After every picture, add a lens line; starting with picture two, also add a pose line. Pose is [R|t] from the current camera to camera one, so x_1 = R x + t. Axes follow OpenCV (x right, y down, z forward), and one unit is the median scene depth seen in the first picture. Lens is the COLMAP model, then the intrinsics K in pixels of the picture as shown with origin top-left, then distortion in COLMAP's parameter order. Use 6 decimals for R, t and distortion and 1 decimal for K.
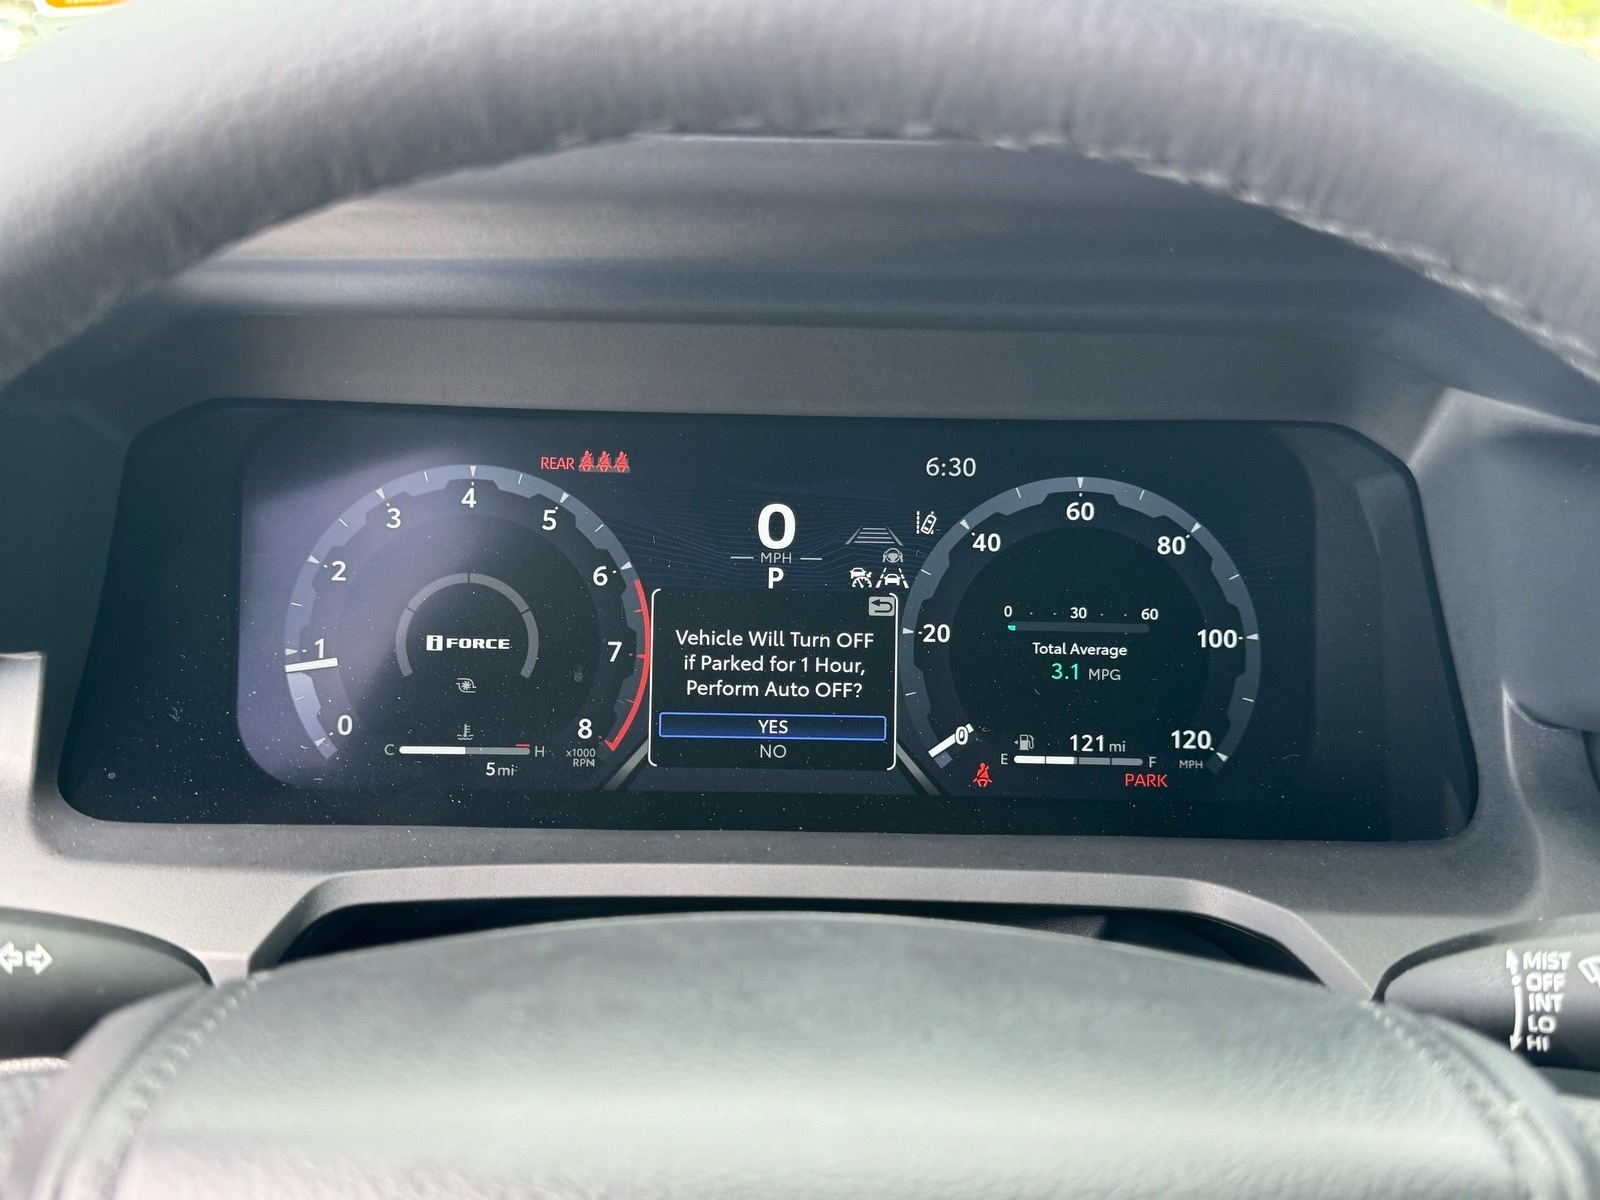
lens RADIAL K [[1622.8, 0, 800.0], [0, 1622.8, 600.0], [0, 0, 1]] dist [0.162472, -0.385775]
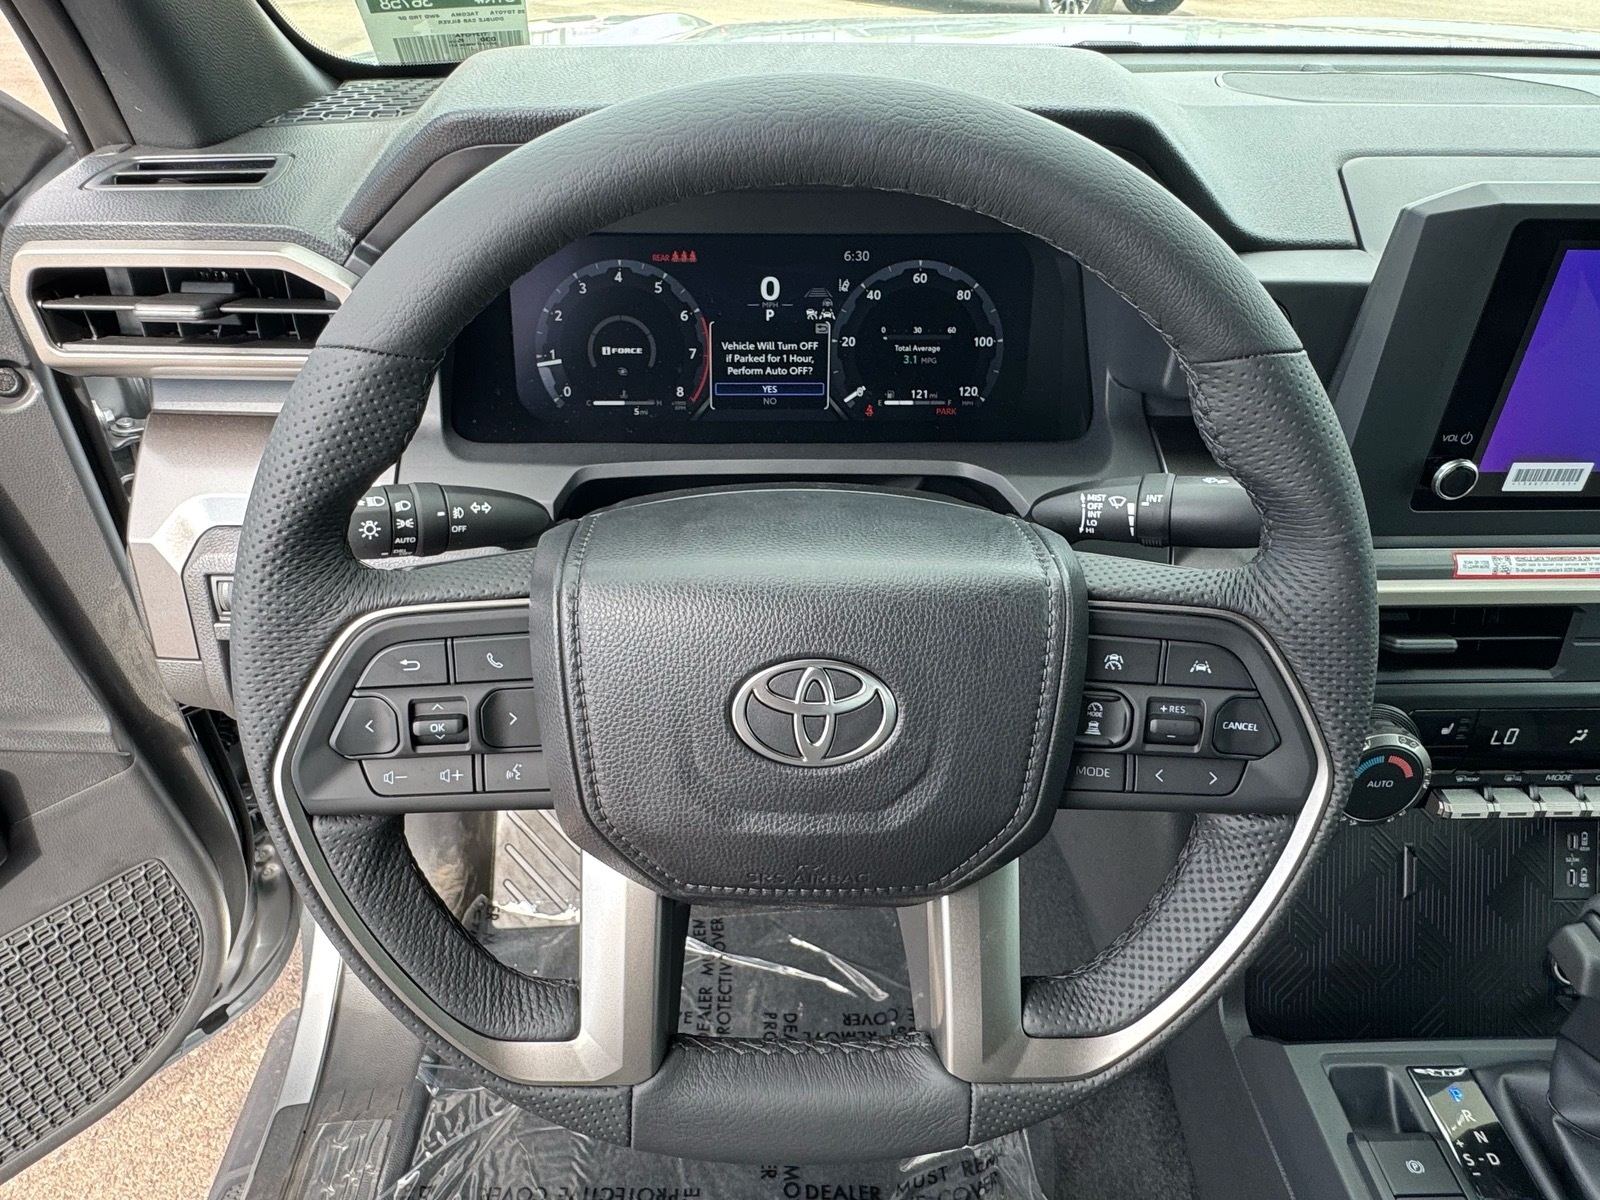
lens RADIAL K [[1013.3, 0, 800.0], [0, 1013.3, 600.0], [0, 0, 1]] dist [0.007649, 0.001073]
pose [[0.999007, -0.018600, 0.040475, -0.035584], [0.004192, 0.943875, 0.330275, -0.096134], [-0.044346, -0.329778, 0.943016, -0.316267]]
